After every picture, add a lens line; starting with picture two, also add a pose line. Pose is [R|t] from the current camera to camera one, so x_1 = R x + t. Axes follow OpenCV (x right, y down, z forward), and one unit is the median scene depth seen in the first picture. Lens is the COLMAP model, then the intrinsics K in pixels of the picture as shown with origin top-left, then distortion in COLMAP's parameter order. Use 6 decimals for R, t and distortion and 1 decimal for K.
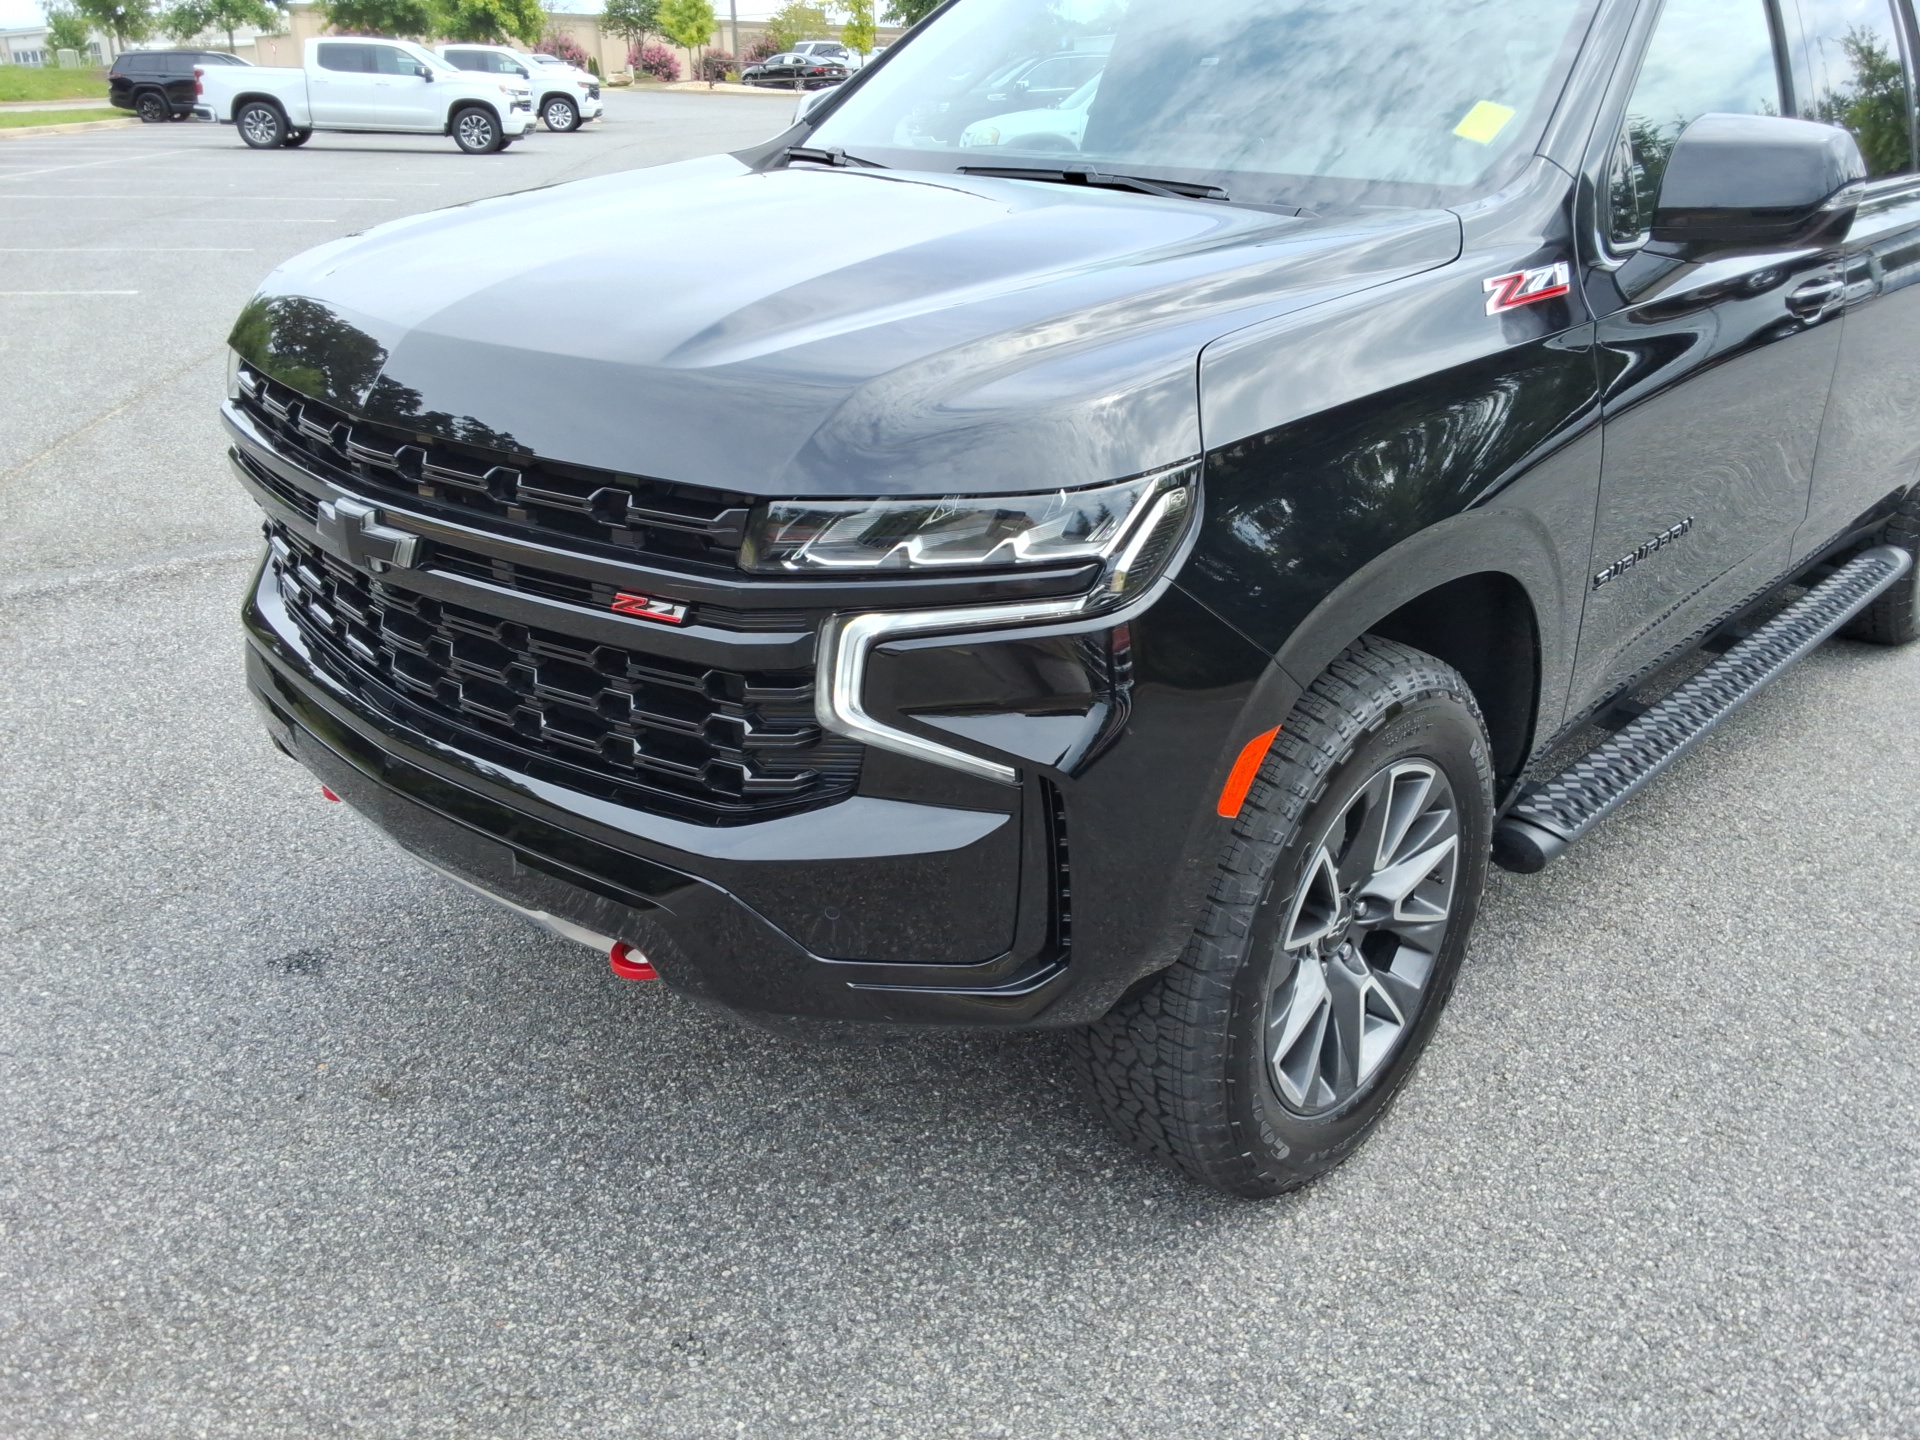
lens RADIAL K [[1548.0, 0, 961.2], [0, 1548.0, 694.6], [0, 0, 1]] dist [0.096523, -0.156497]
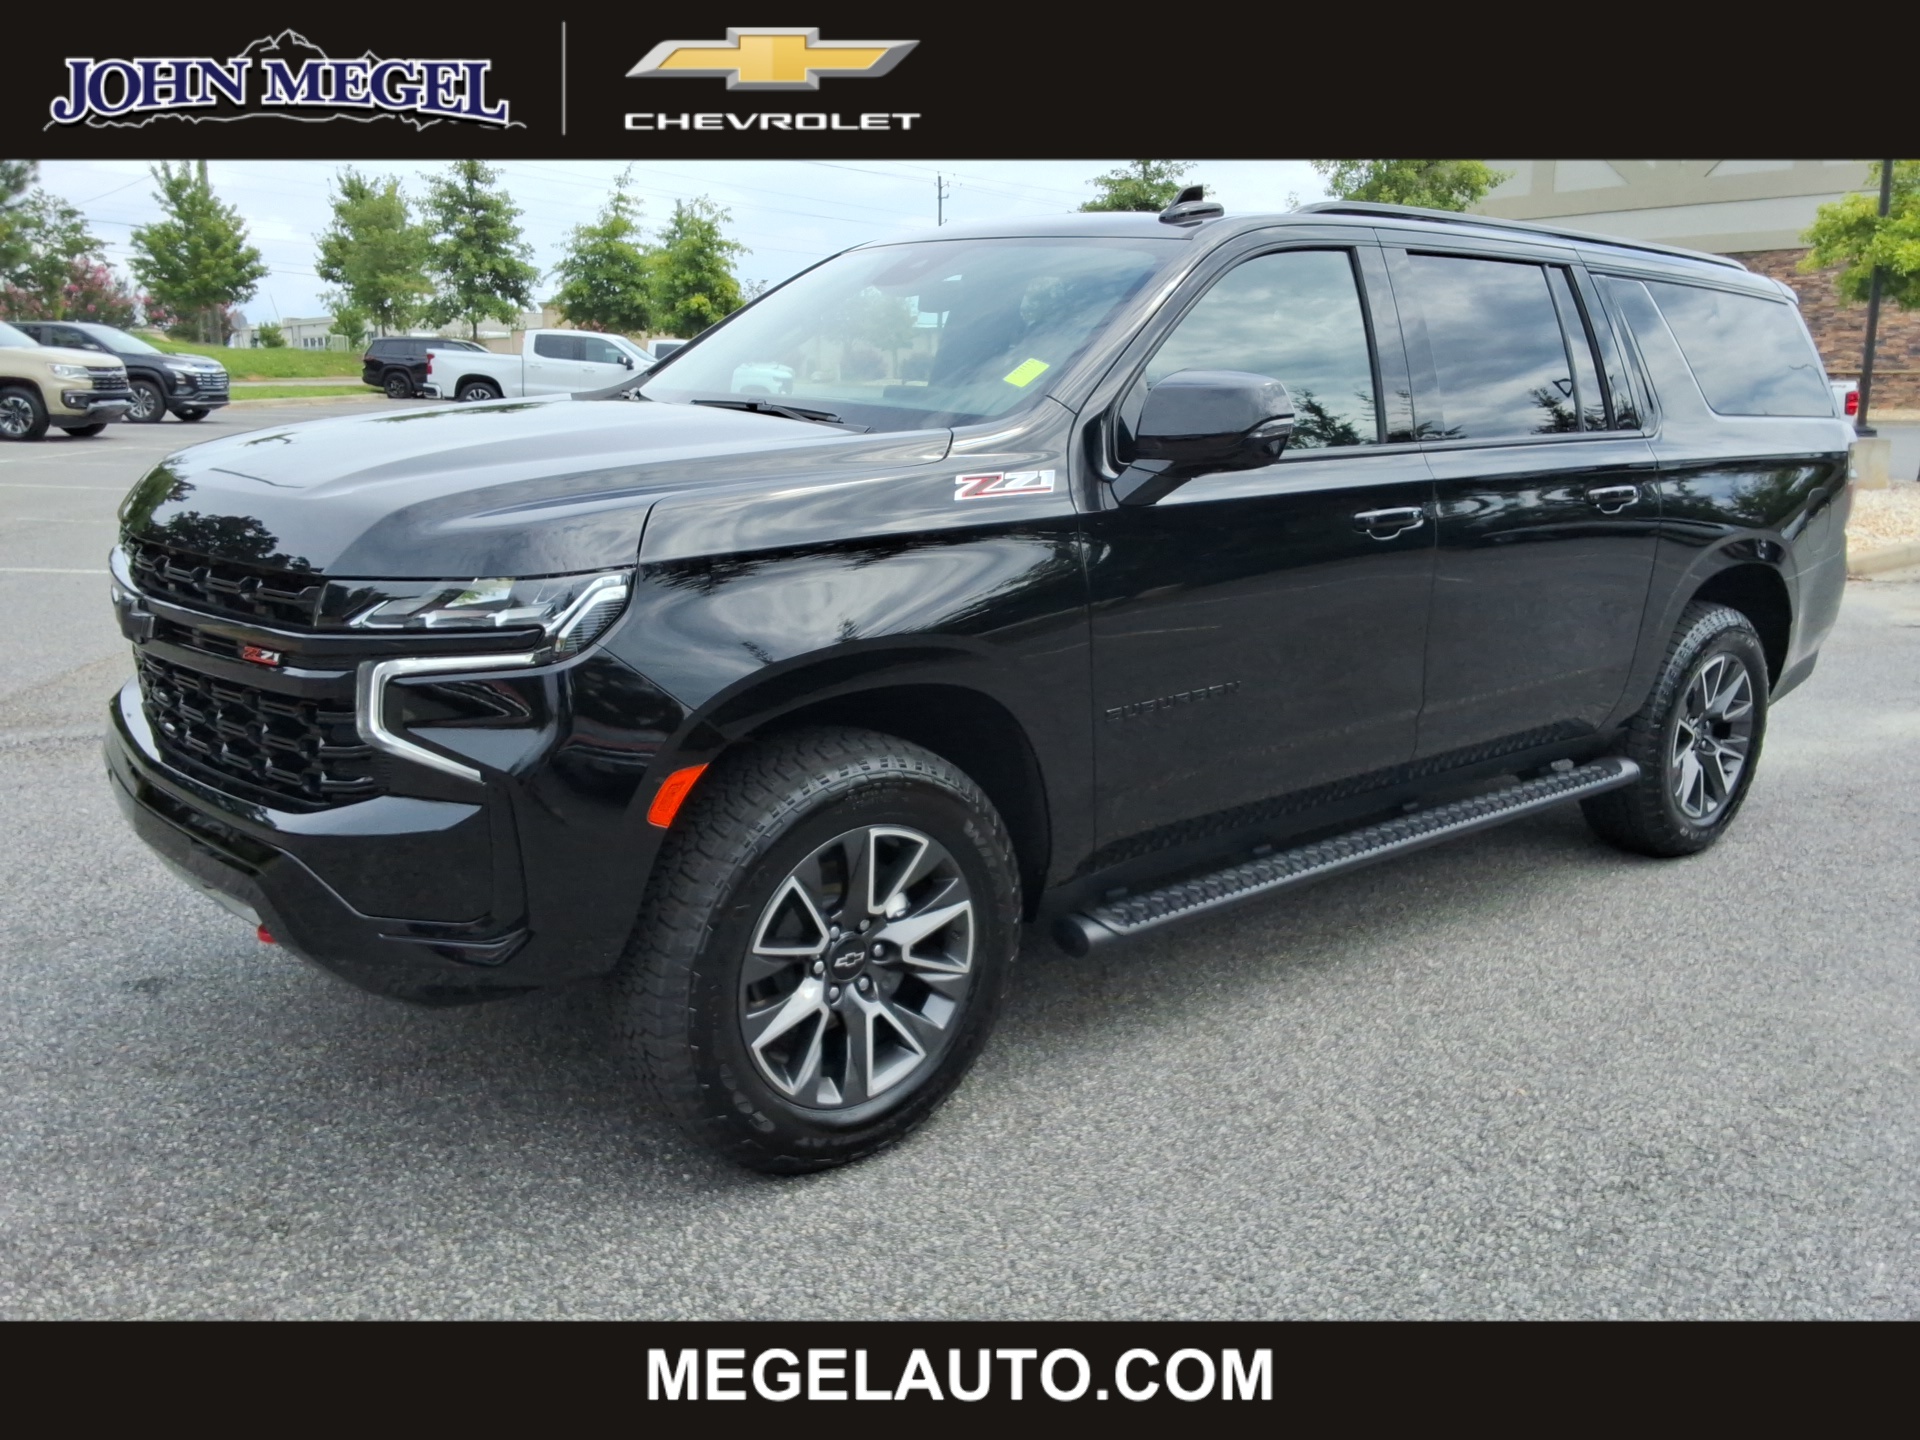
lens RADIAL K [[1548.0, 0, 974.7], [0, 1548.0, 685.9], [0, 0, 1]] dist [0.096523, -0.156497]
pose [[0.992576, 0.039195, -0.115142, 0.470739], [-0.059049, 0.982894, -0.174452, 0.140654], [0.106334, 0.179955, 0.977911, -0.271695]]
